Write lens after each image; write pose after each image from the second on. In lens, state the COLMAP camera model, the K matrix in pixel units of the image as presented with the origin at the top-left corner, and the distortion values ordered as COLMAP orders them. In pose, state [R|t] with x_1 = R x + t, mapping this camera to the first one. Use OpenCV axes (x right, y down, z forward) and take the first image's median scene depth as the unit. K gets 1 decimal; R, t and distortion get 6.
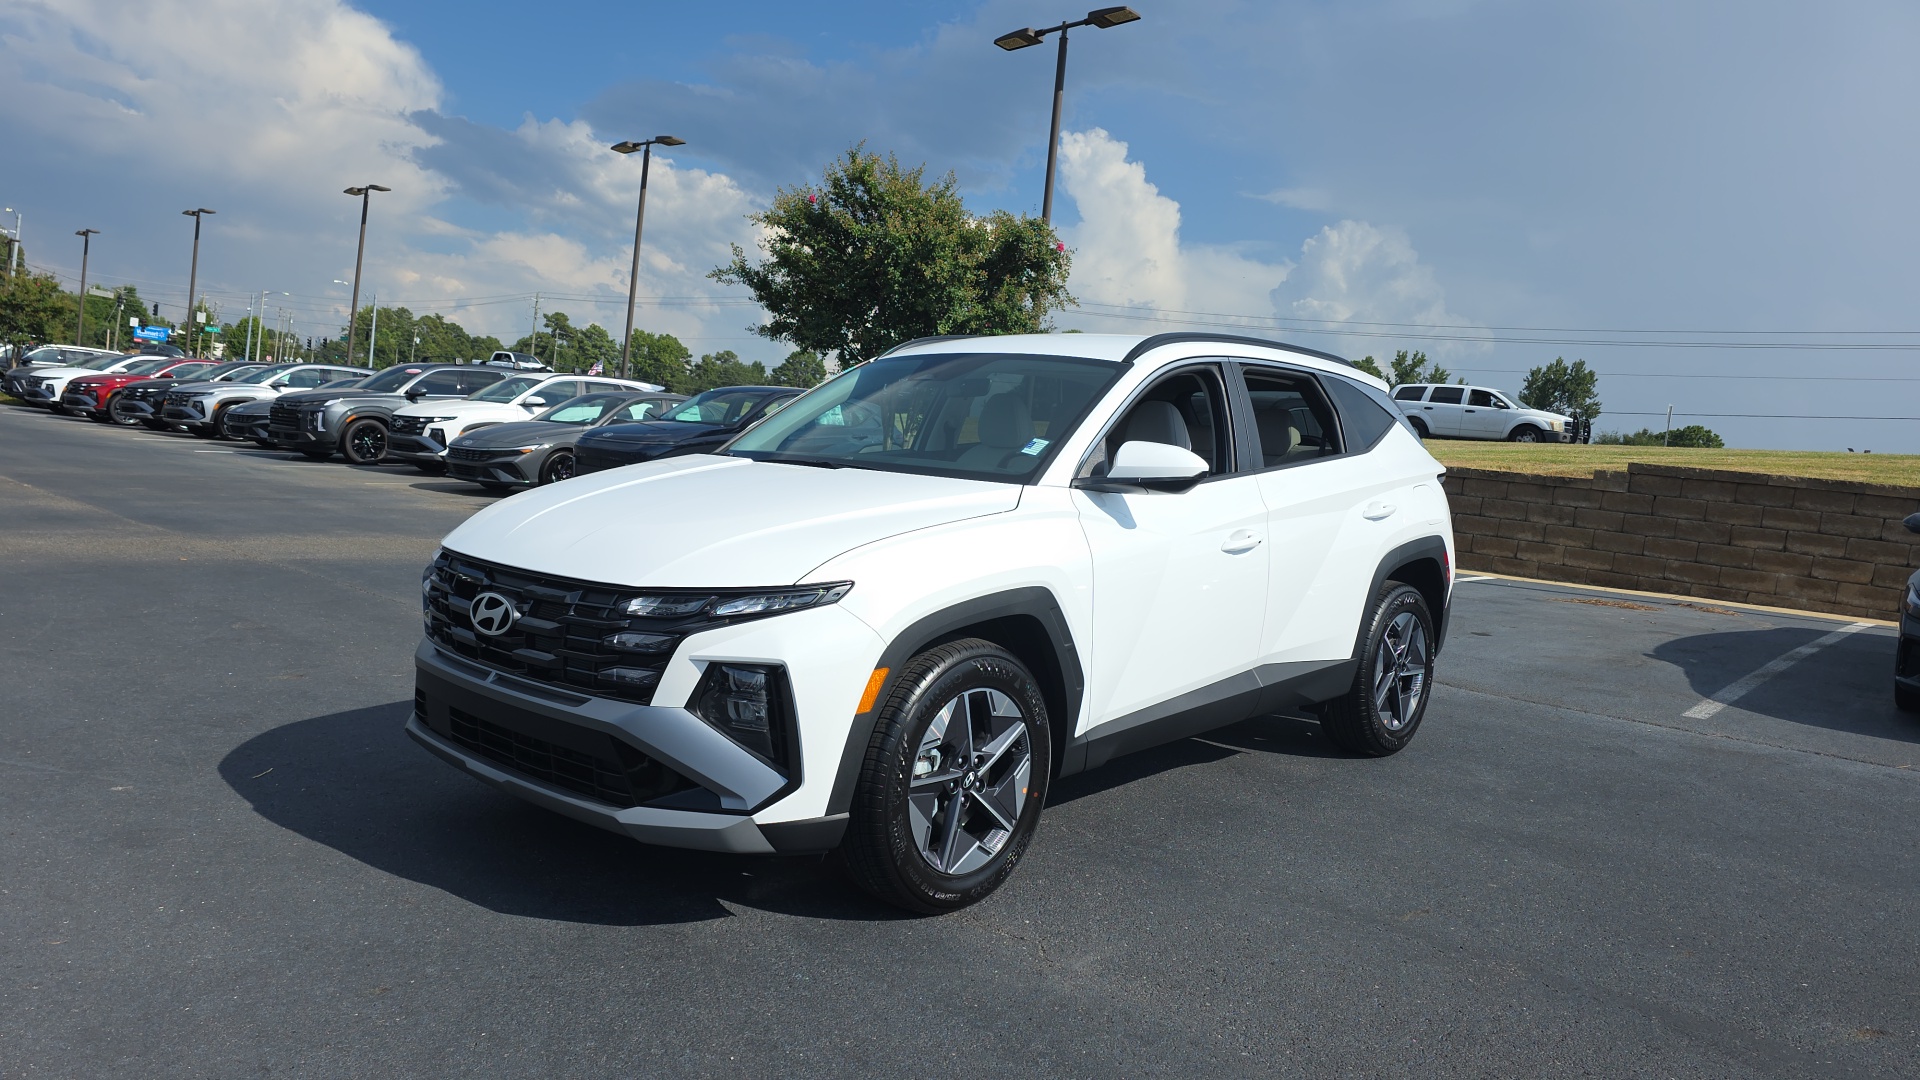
lens RADIAL K [[1352.6, 0, 929.2], [0, 1352.6, 553.9], [0, 0, 1]] dist [0.060893, -0.074220]
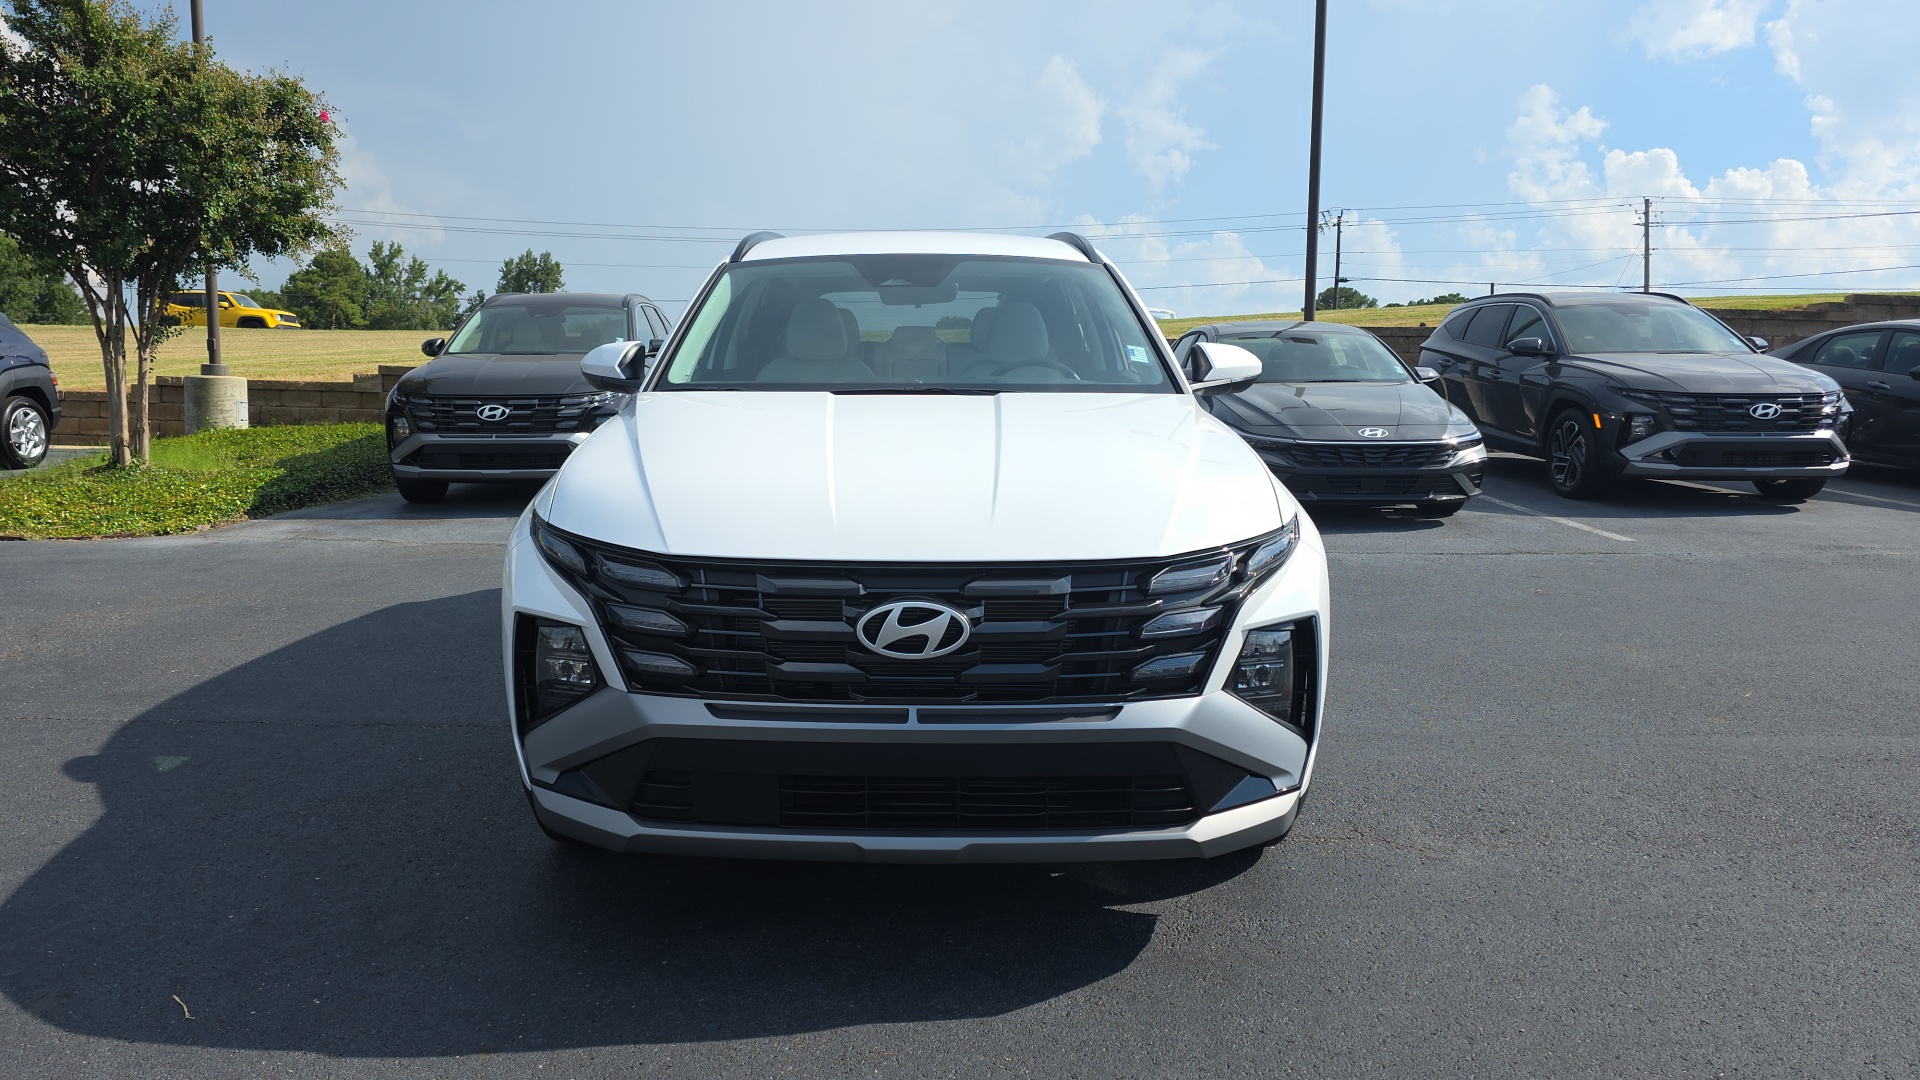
lens RADIAL K [[1316.2, 0, 958.1], [0, 1316.2, 545.4], [0, 0, 1]] dist [0.062545, -0.062639]
pose [[0.715849, -0.157037, 0.680367, -0.250826], [0.104101, 0.987494, 0.118397, -0.026171], [-0.690451, -0.013927, 0.723245, 0.155529]]
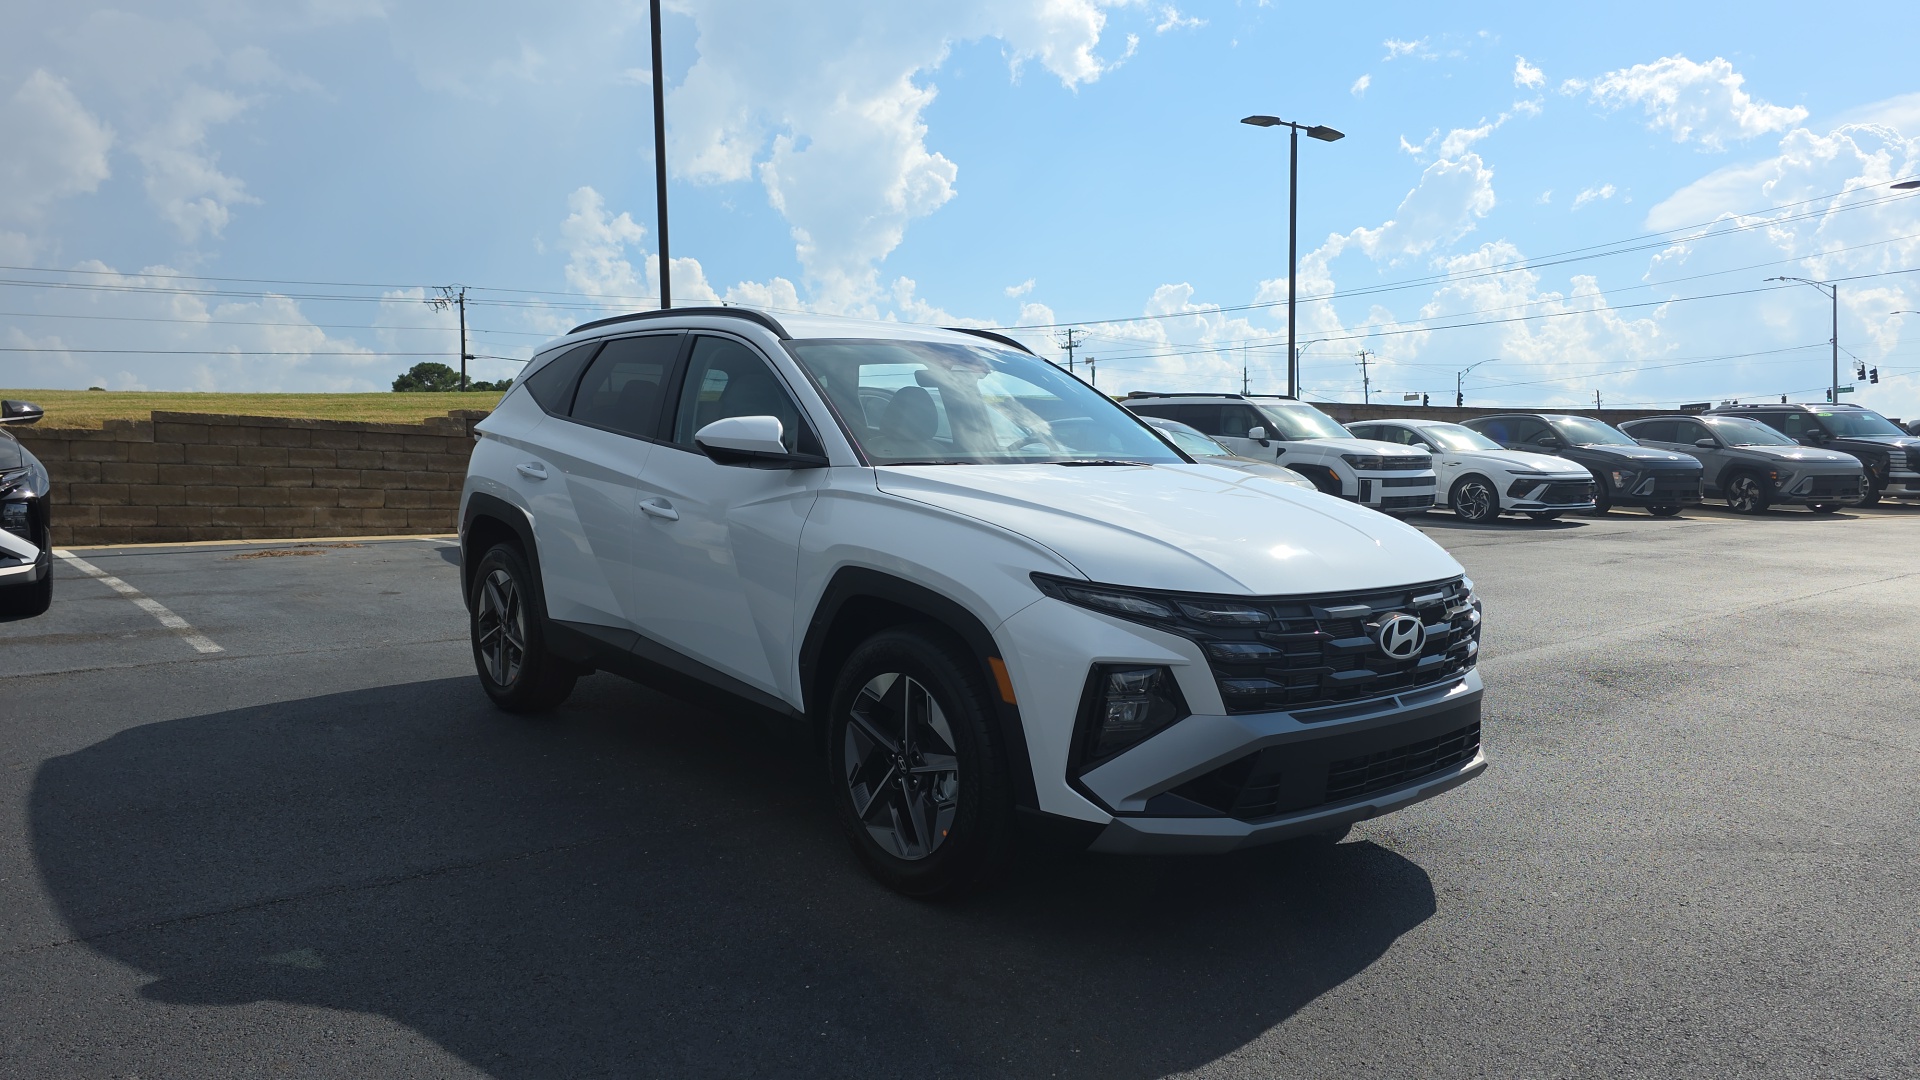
lens RADIAL K [[1318.9, 0, 954.5], [0, 1318.9, 570.2], [0, 0, 1]] dist [0.042288, -0.054933]
pose [[0.066923, -0.154995, 0.985646, -0.413114], [0.079229, 0.985567, 0.149603, -0.055491], [-0.994607, 0.068080, 0.078238, 0.403533]]
